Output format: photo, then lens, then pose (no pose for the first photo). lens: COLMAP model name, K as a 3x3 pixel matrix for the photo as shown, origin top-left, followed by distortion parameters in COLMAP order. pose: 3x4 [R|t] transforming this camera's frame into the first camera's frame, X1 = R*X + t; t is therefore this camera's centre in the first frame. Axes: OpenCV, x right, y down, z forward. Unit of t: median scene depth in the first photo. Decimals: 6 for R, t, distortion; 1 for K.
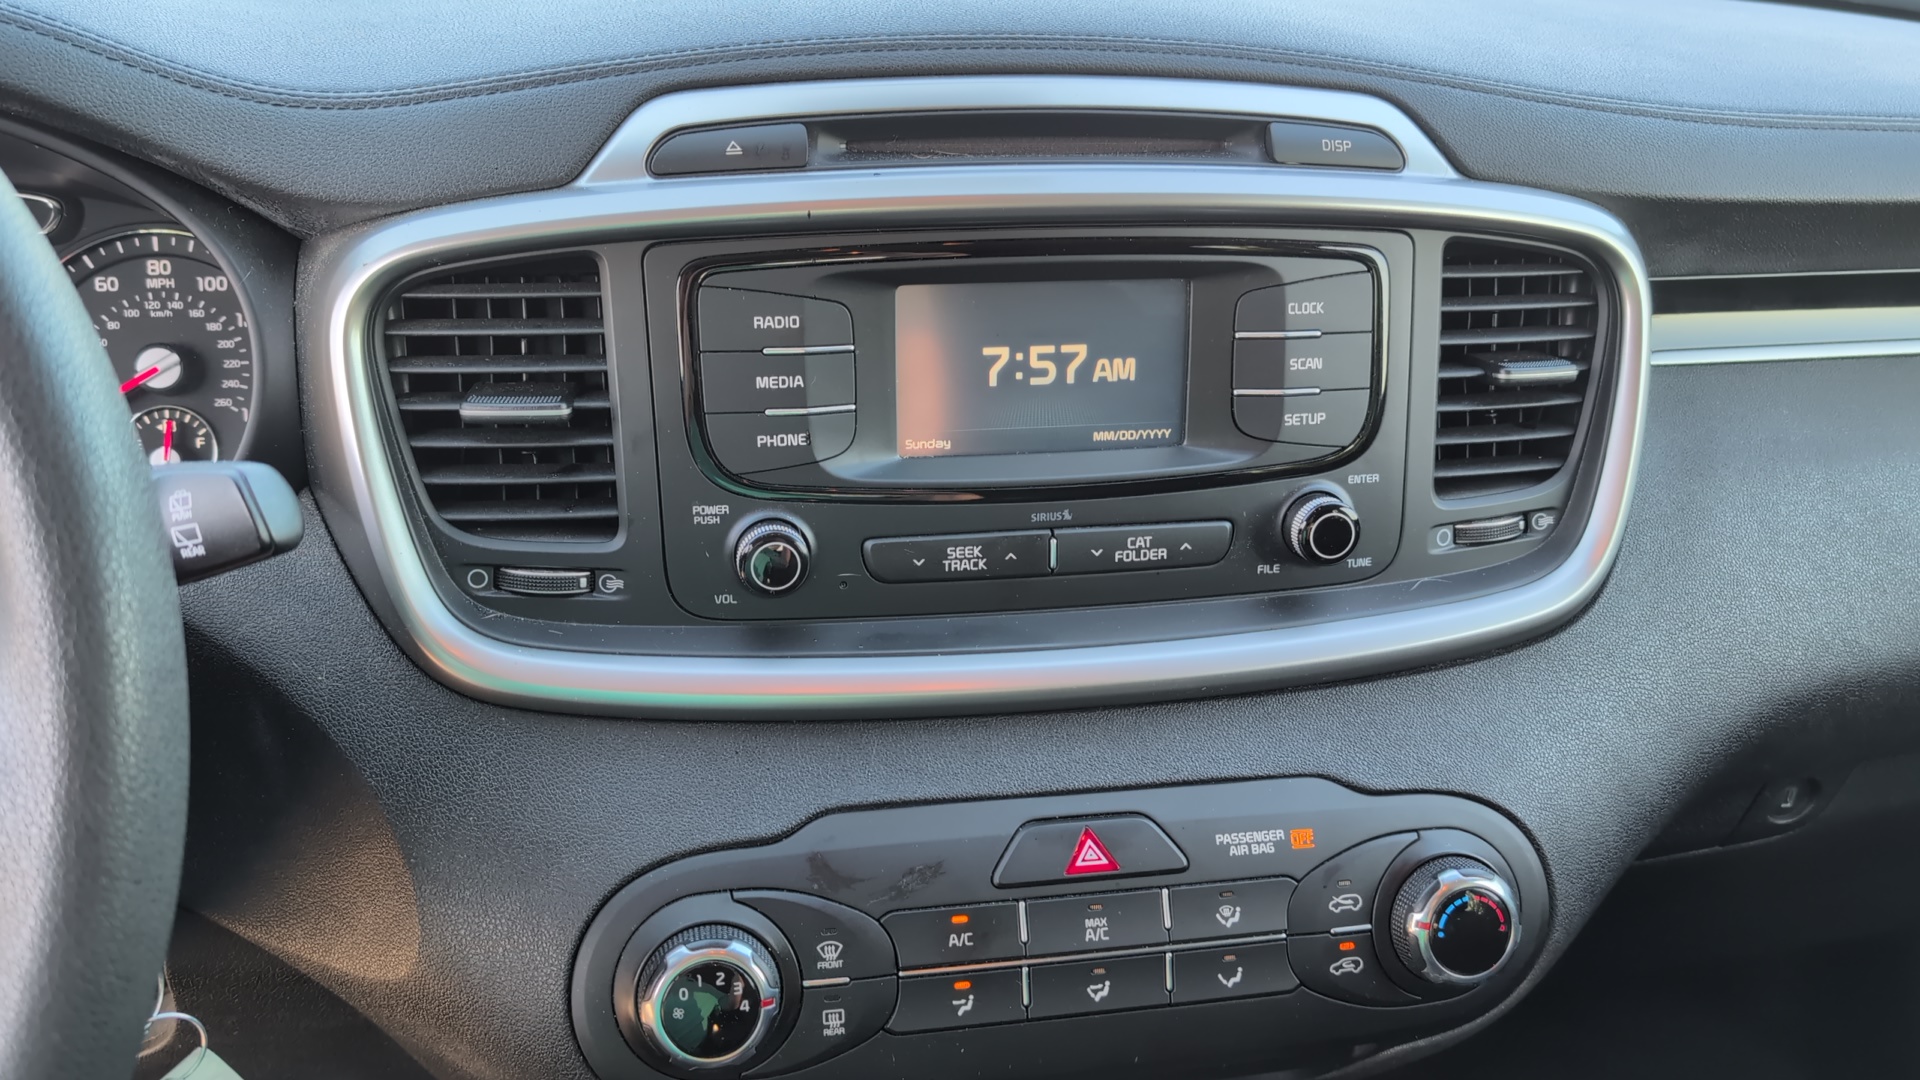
lens RADIAL K [[1690.2, 0, 930.4], [0, 1690.2, 545.6], [0, 0, 1]] dist [-0.002571, -0.013650]
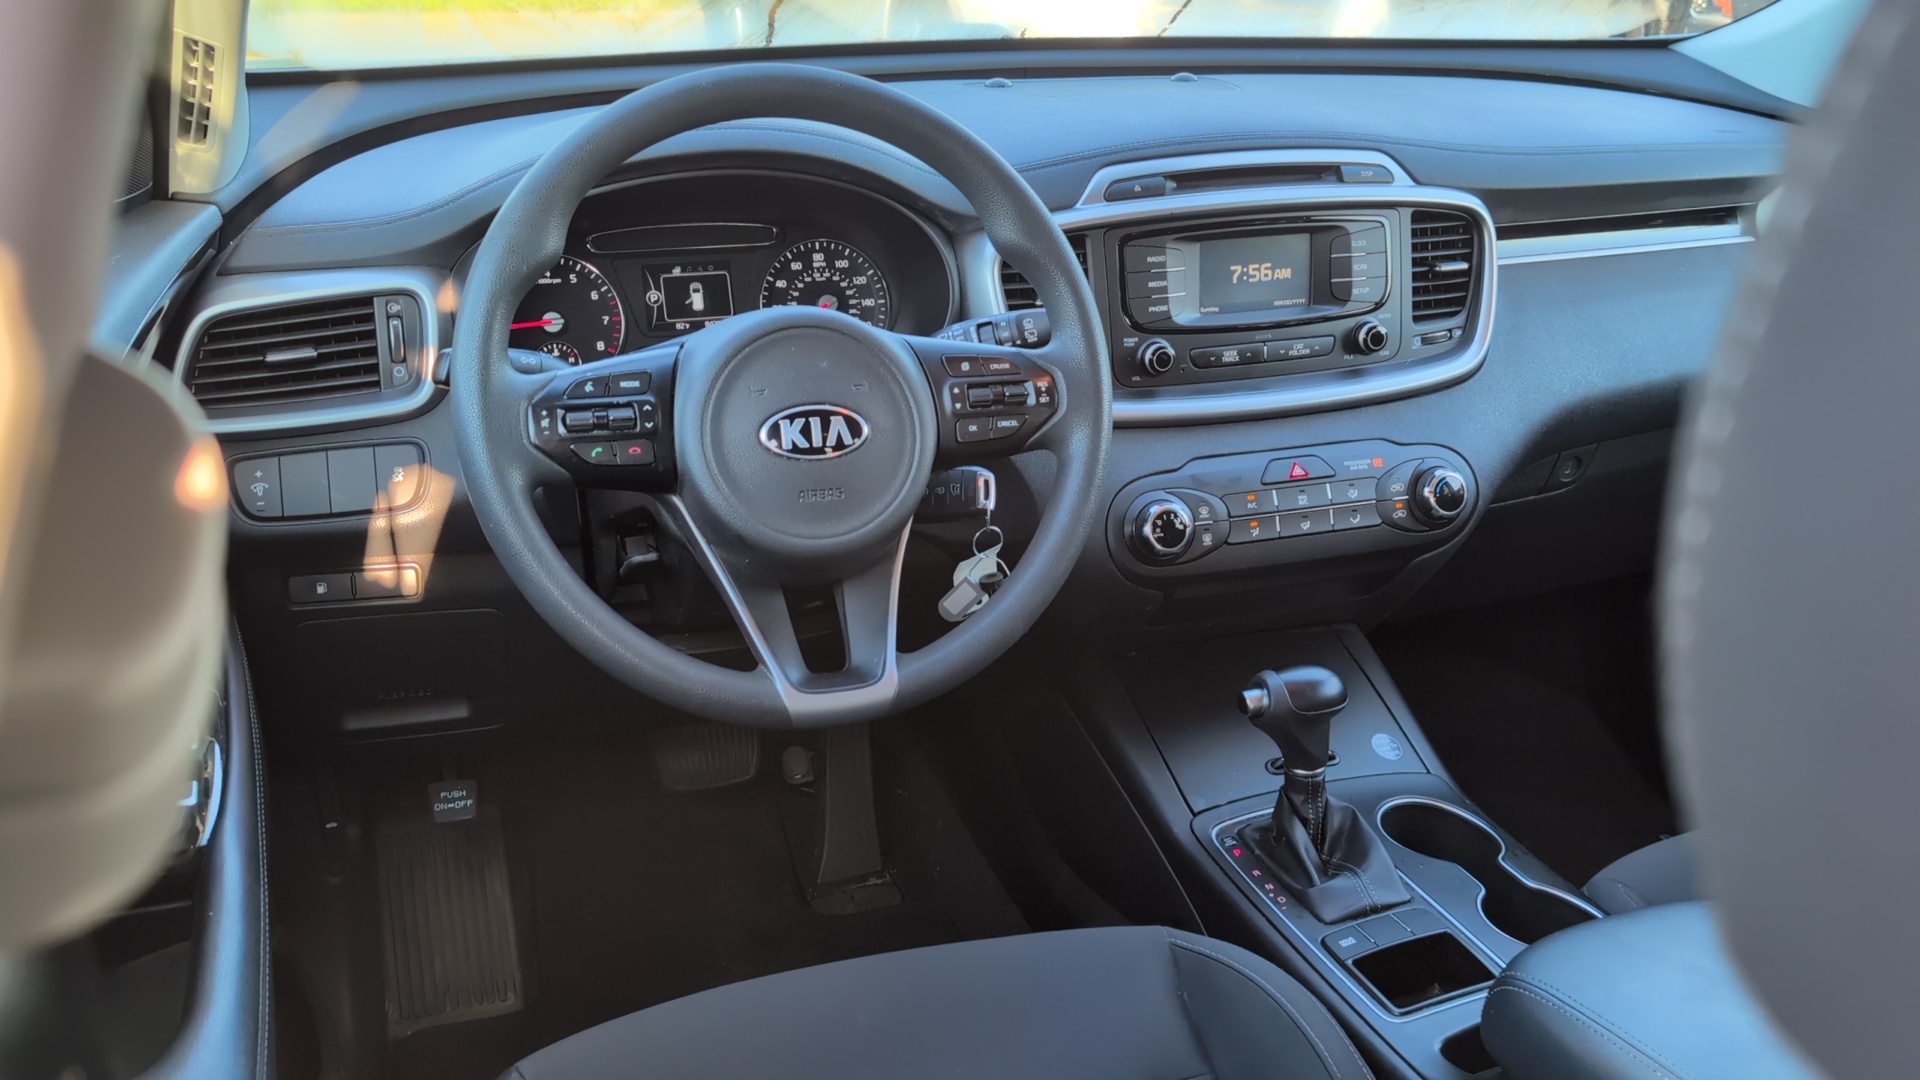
lens RADIAL K [[1630.5, 0, 960.0], [0, 1630.5, 540.0], [0, 0, 1]] dist [0.058243, -0.080398]
pose [[0.989225, -0.073884, 0.126393, -0.641718], [0.075461, 0.997119, -0.007734, 0.245741], [-0.125458, 0.017188, 0.991950, -1.179889]]
